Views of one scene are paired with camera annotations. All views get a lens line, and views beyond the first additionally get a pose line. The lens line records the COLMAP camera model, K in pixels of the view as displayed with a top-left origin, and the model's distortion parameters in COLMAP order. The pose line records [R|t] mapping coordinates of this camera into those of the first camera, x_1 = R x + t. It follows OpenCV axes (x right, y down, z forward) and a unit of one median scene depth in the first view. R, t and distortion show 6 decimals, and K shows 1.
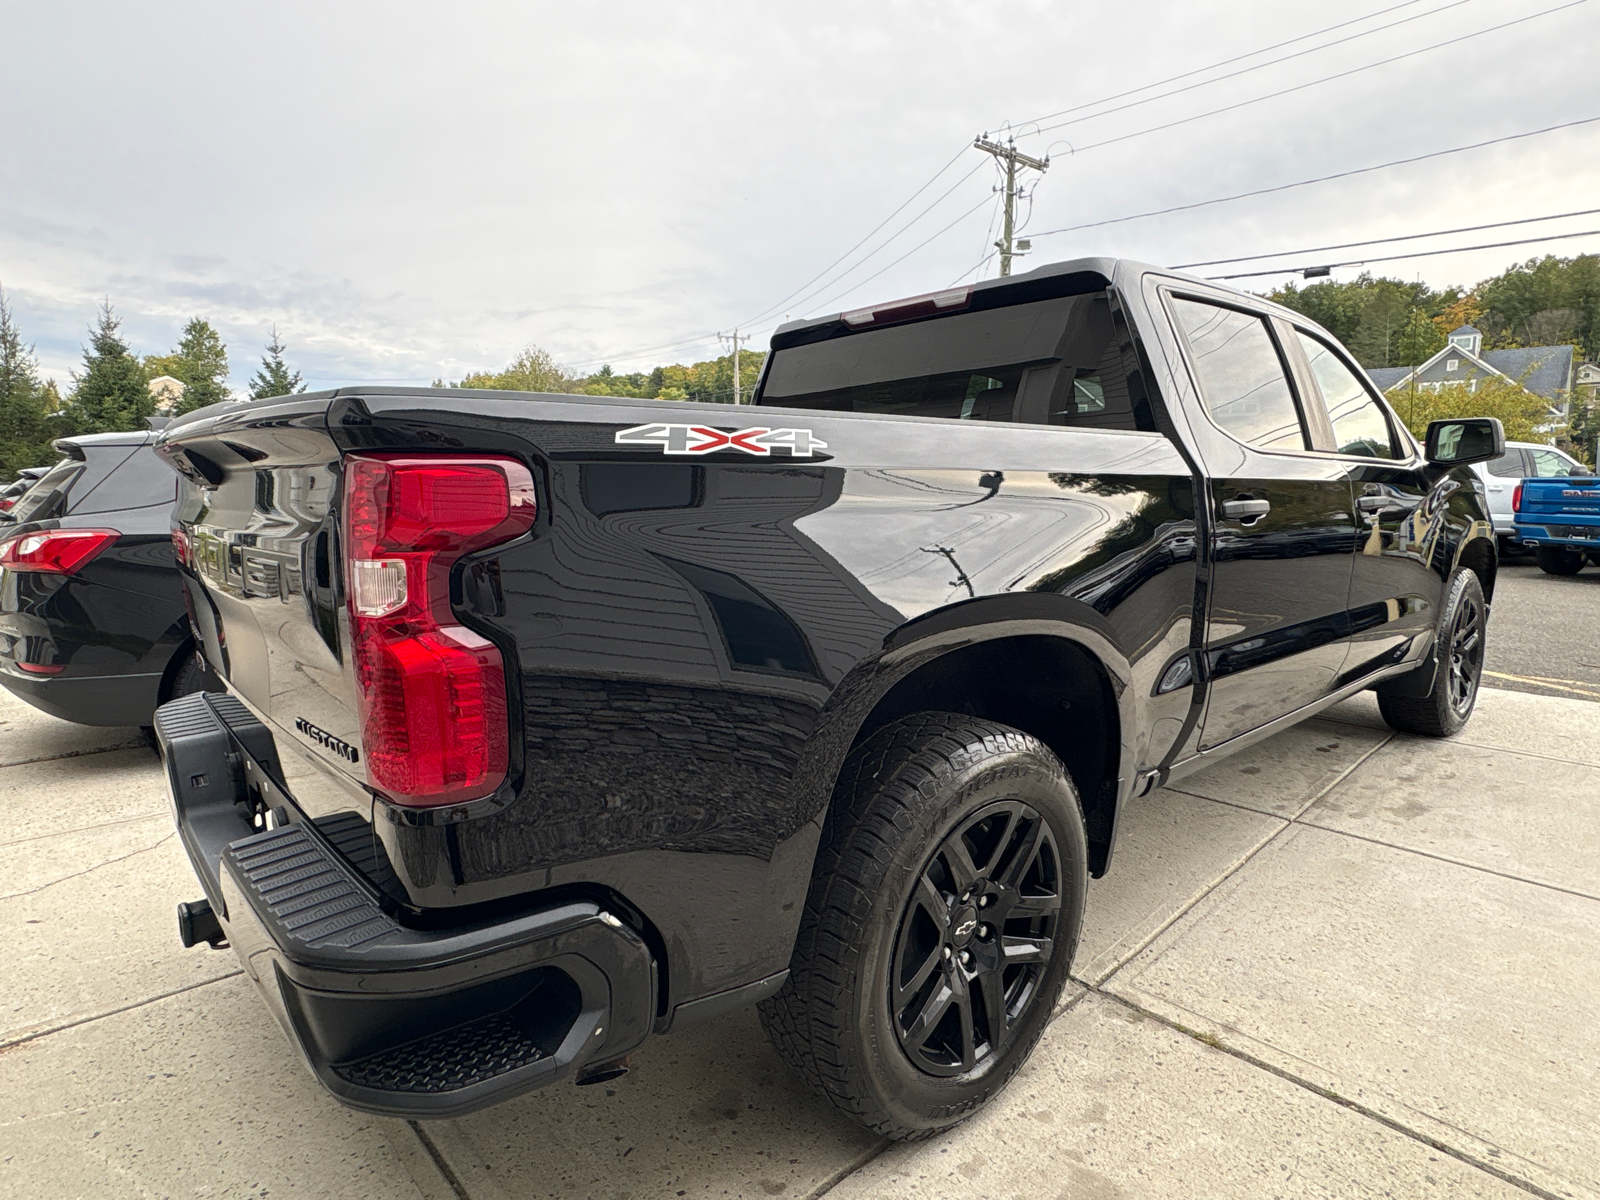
lens RADIAL K [[870.3, 0, 796.1], [0, 870.3, 598.9], [0, 0, 1]] dist [-0.002696, 0.002172]
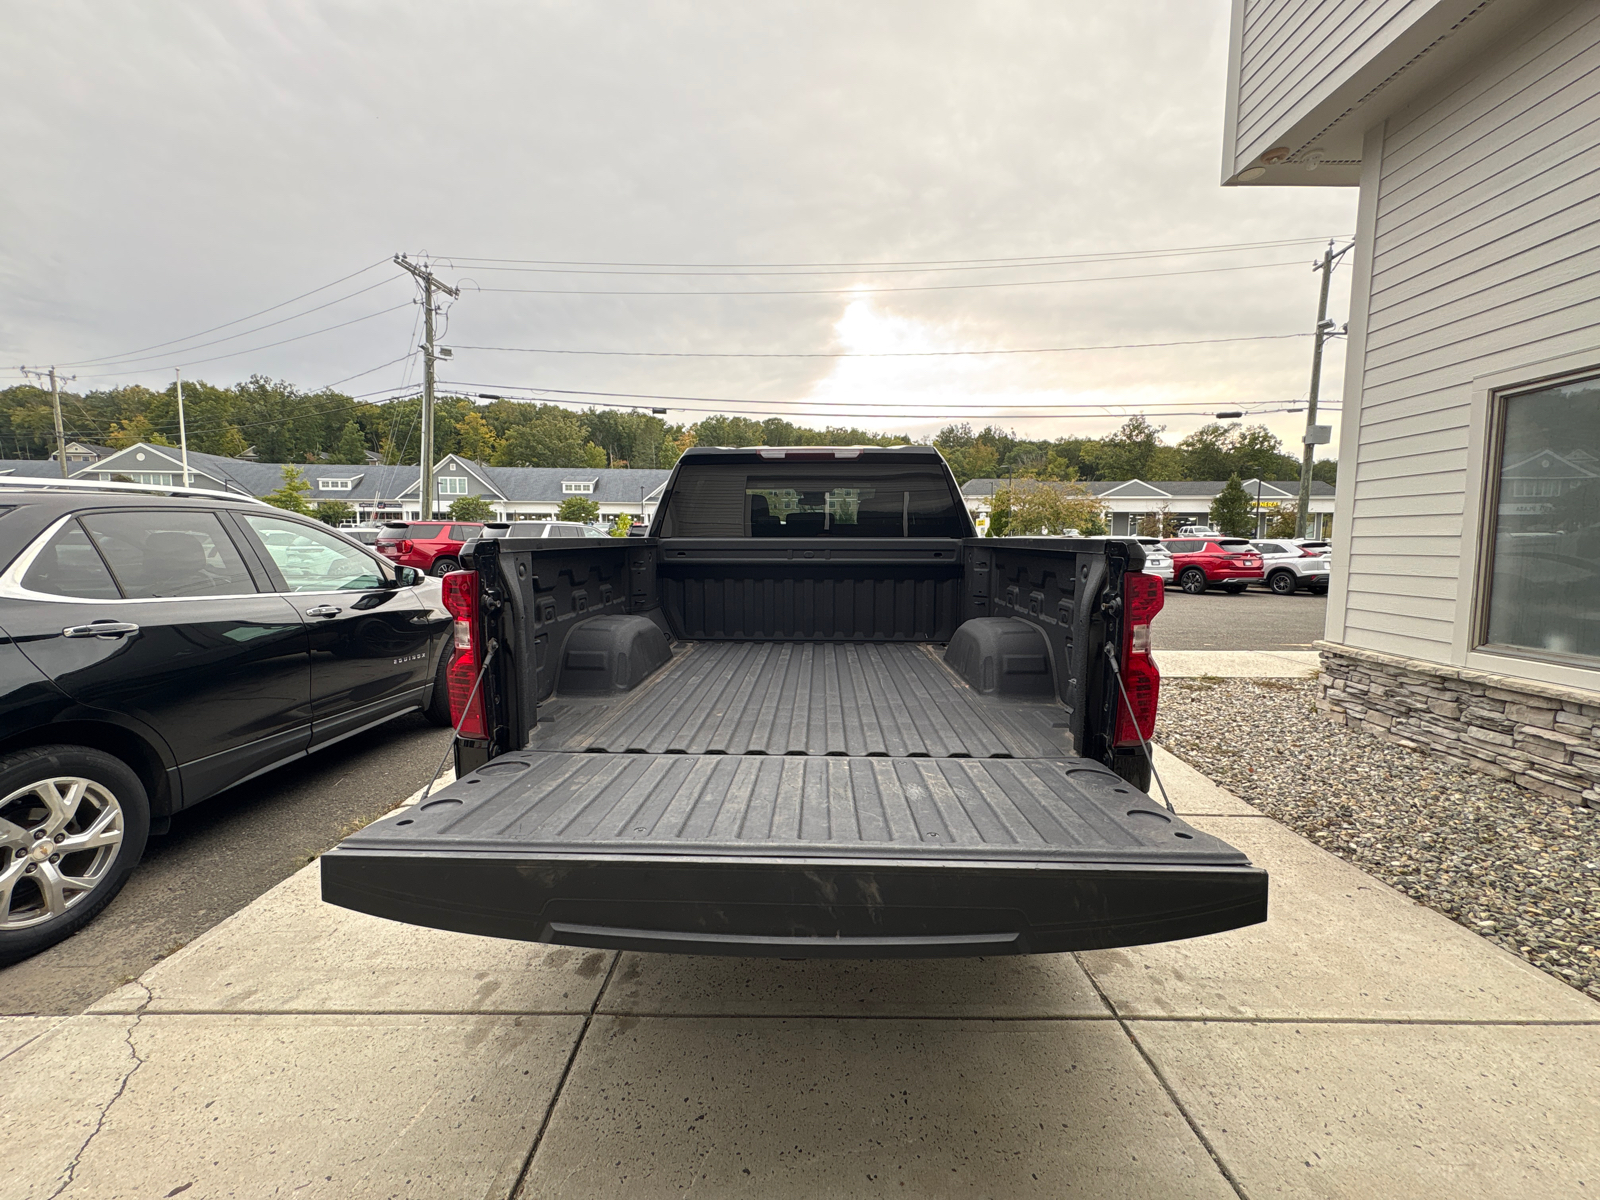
lens RADIAL K [[634.8, 0, 795.3], [0, 634.8, 599.8], [0, 0, 1]] dist [0.001984, -0.000767]
pose [[0.686152, -0.064550, 0.724588, -0.623980], [0.090073, 0.995929, 0.003428, -0.052790], [-0.721860, 0.062914, 0.689174, 0.167024]]
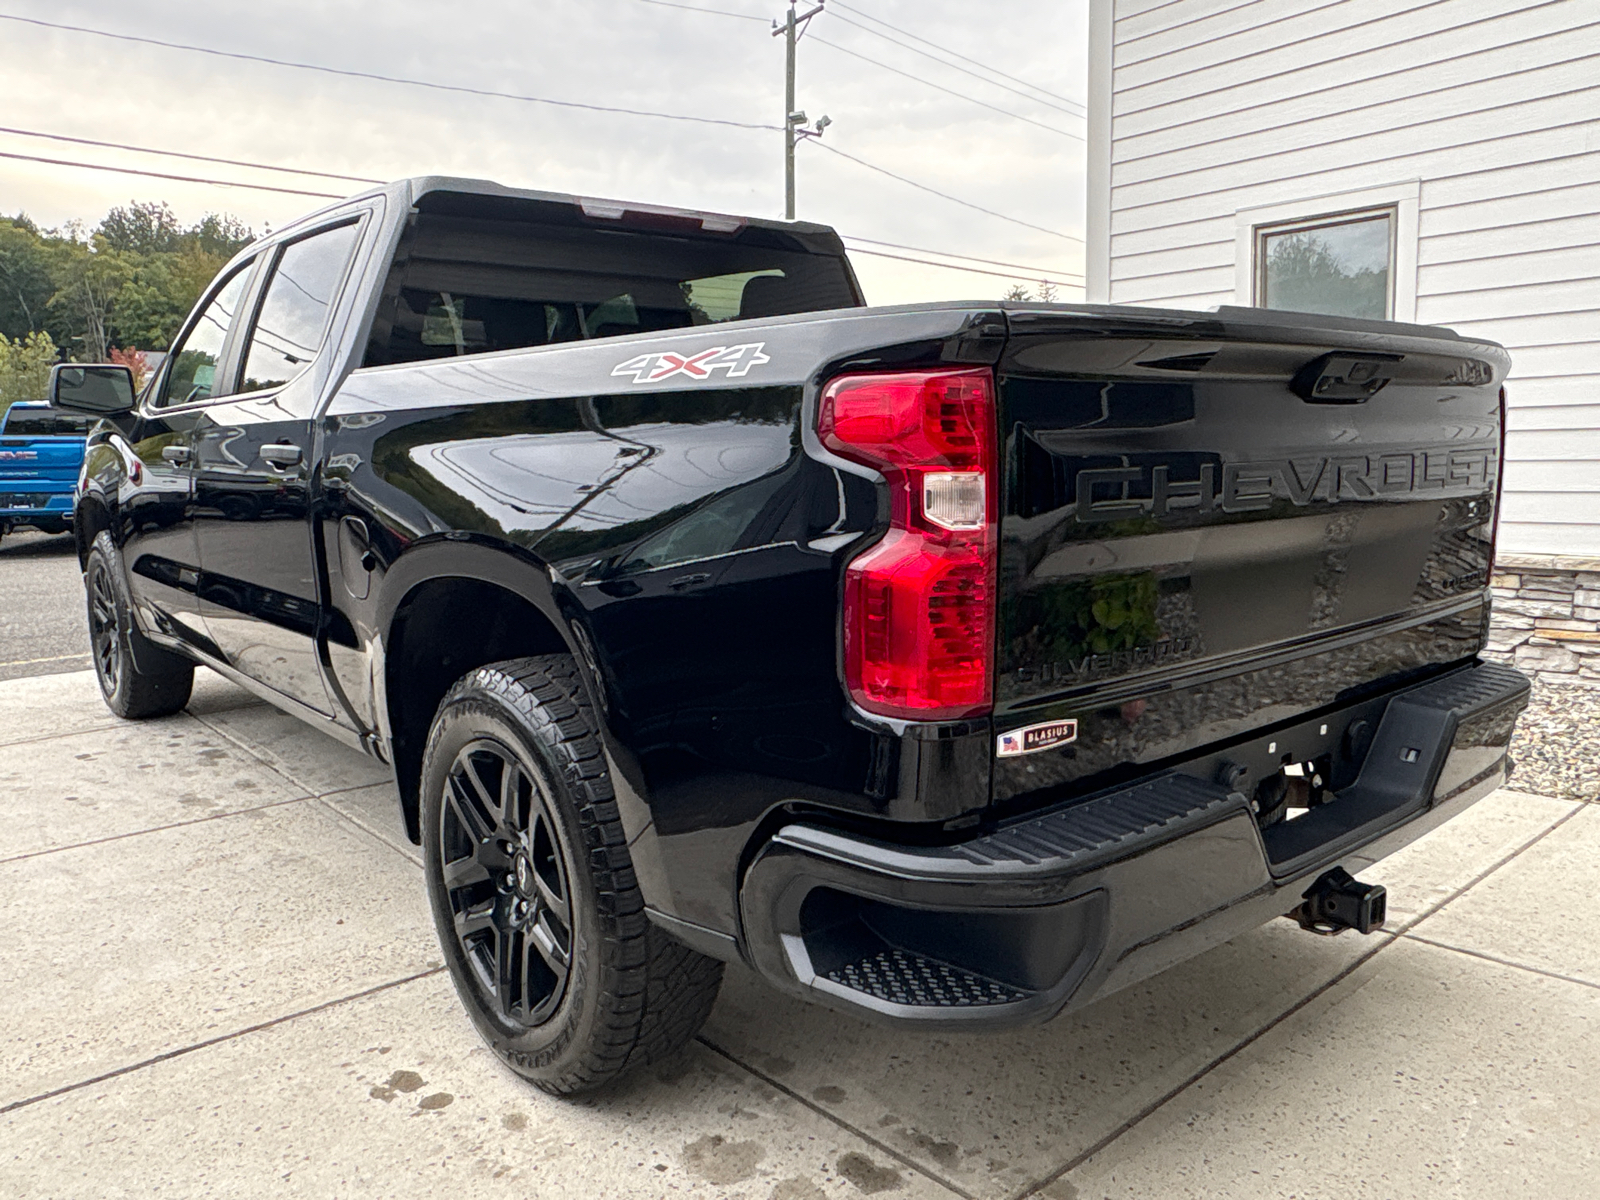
lens RADIAL K [[1186.9, 0, 793.8], [0, 1186.9, 596.5], [0, 0, 1]] dist [0.003008, -0.000646]
pose [[0.021415, -0.132597, 0.990939, -0.871065], [0.145523, 0.981023, 0.128125, -0.076948], [-0.989123, 0.141461, 0.040305, 0.699887]]
